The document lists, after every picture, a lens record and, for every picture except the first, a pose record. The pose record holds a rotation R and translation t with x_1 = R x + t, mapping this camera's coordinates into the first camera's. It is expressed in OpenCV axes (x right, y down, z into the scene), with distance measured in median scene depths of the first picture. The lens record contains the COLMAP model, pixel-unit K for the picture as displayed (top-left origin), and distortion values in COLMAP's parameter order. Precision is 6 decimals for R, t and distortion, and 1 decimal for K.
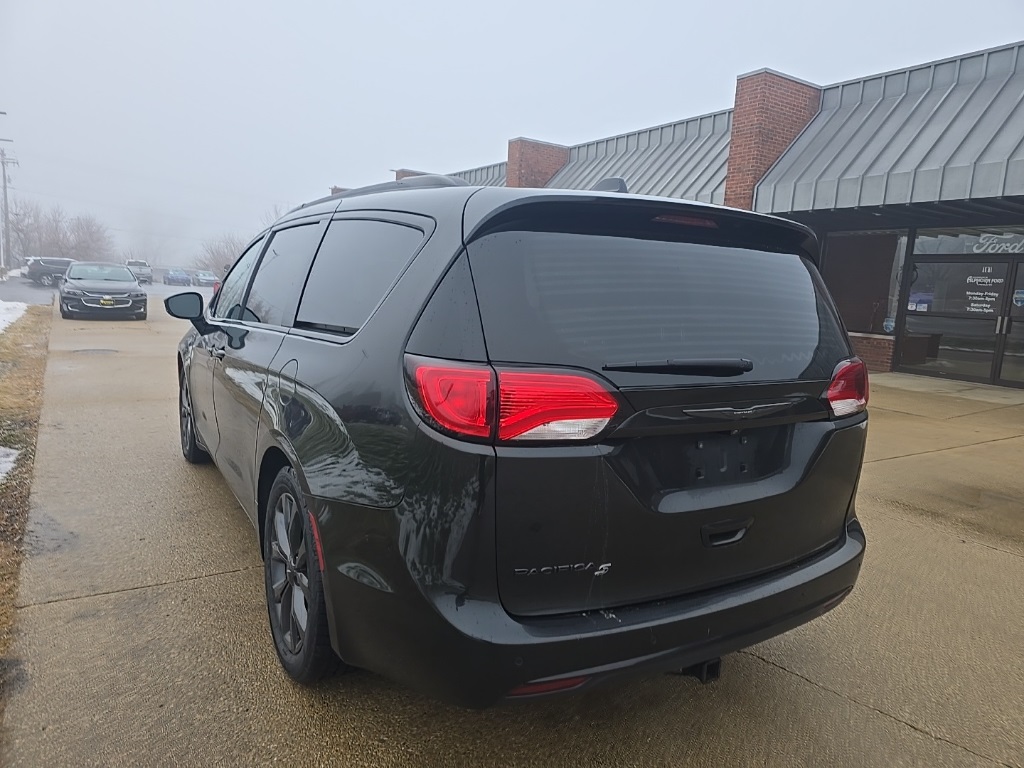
lens RADIAL K [[695.0, 0, 512.0], [0, 695.0, 384.0], [0, 0, 1]] dist [0.075345, -0.055180]
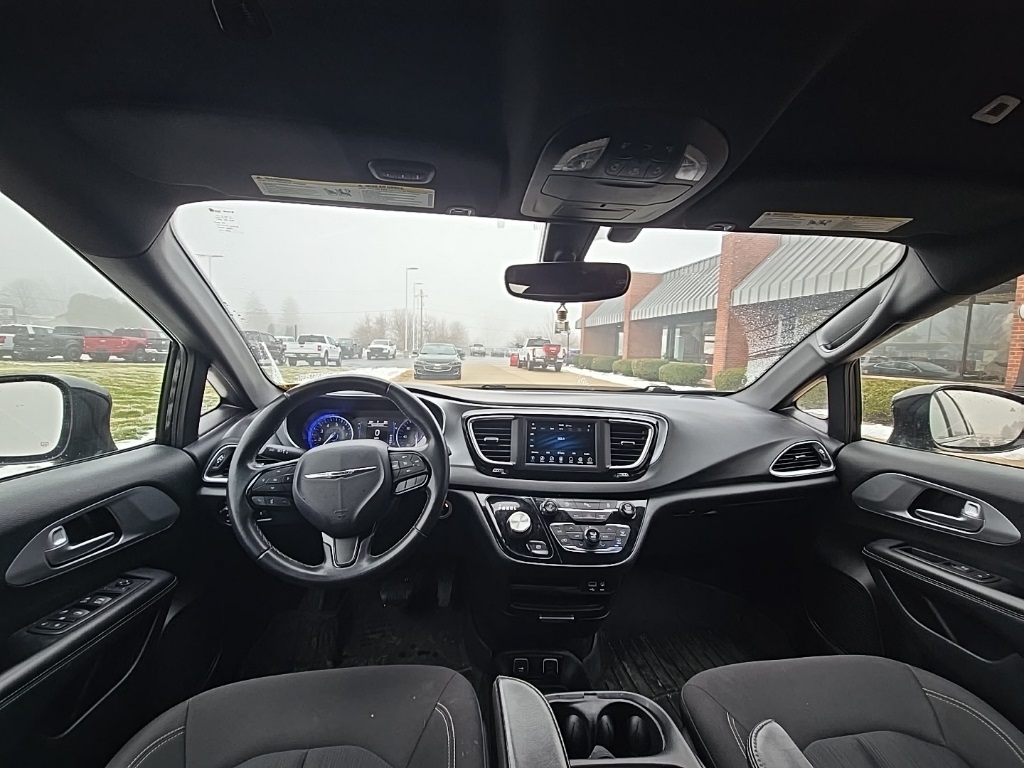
lens RADIAL K [[412.0, 0, 512.0], [0, 412.0, 384.0], [0, 0, 1]] dist [-0.000812, -0.000088]
pose [[0.911582, 0.012025, -0.410941, -0.345413], [-0.040971, 0.997253, -0.061702, -0.239413], [0.409071, 0.073083, 0.909571, 1.816976]]
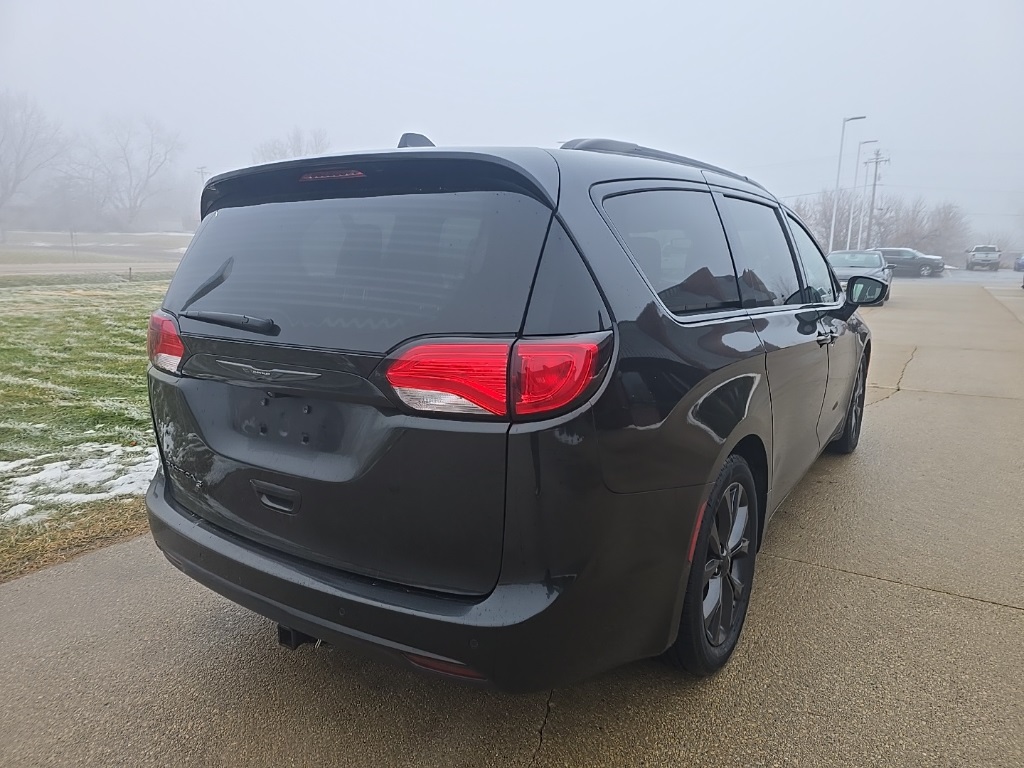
lens RADIAL K [[695.0, 0, 512.0], [0, 695.0, 384.0], [0, 0, 1]] dist [0.075345, -0.055180]
pose [[0.467645, 0.124031, -0.875171, 1.217746], [-0.110495, 0.990543, 0.081339, -0.054686], [0.876983, 0.058665, 0.476927, 0.769552]]
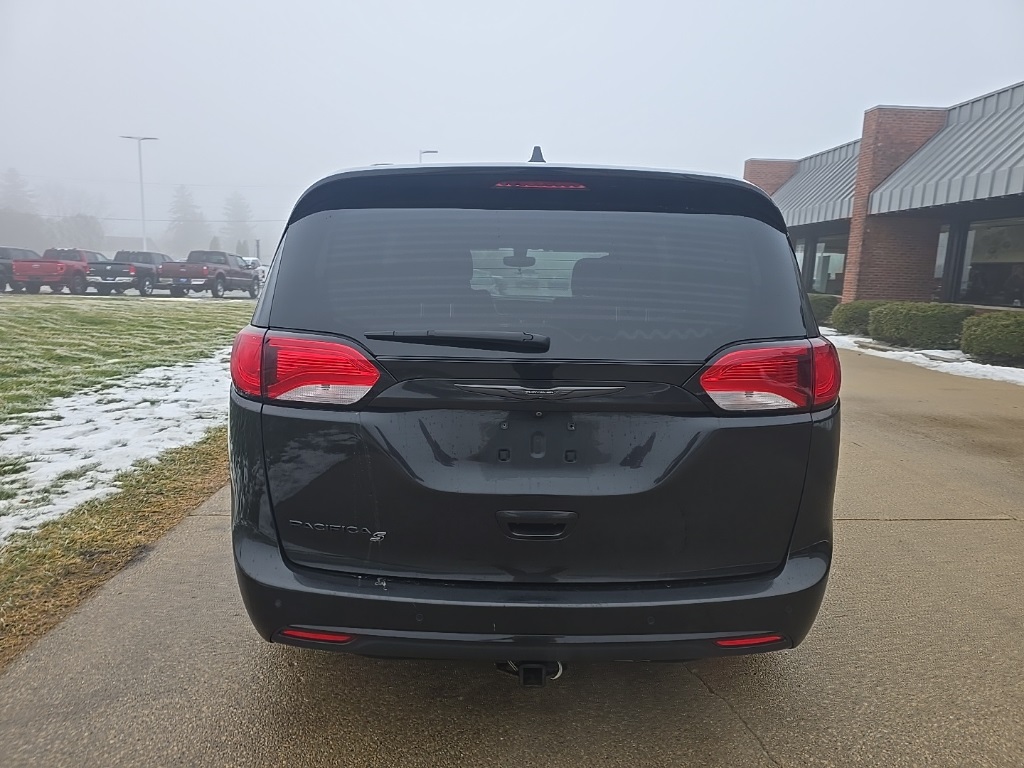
lens RADIAL K [[695.0, 0, 512.0], [0, 695.0, 384.0], [0, 0, 1]] dist [0.075345, -0.055180]
pose [[0.860562, 0.051638, -0.506722, 0.697665], [-0.052247, 0.998549, 0.013027, 0.018141], [0.506660, 0.015265, 0.862011, 0.192884]]
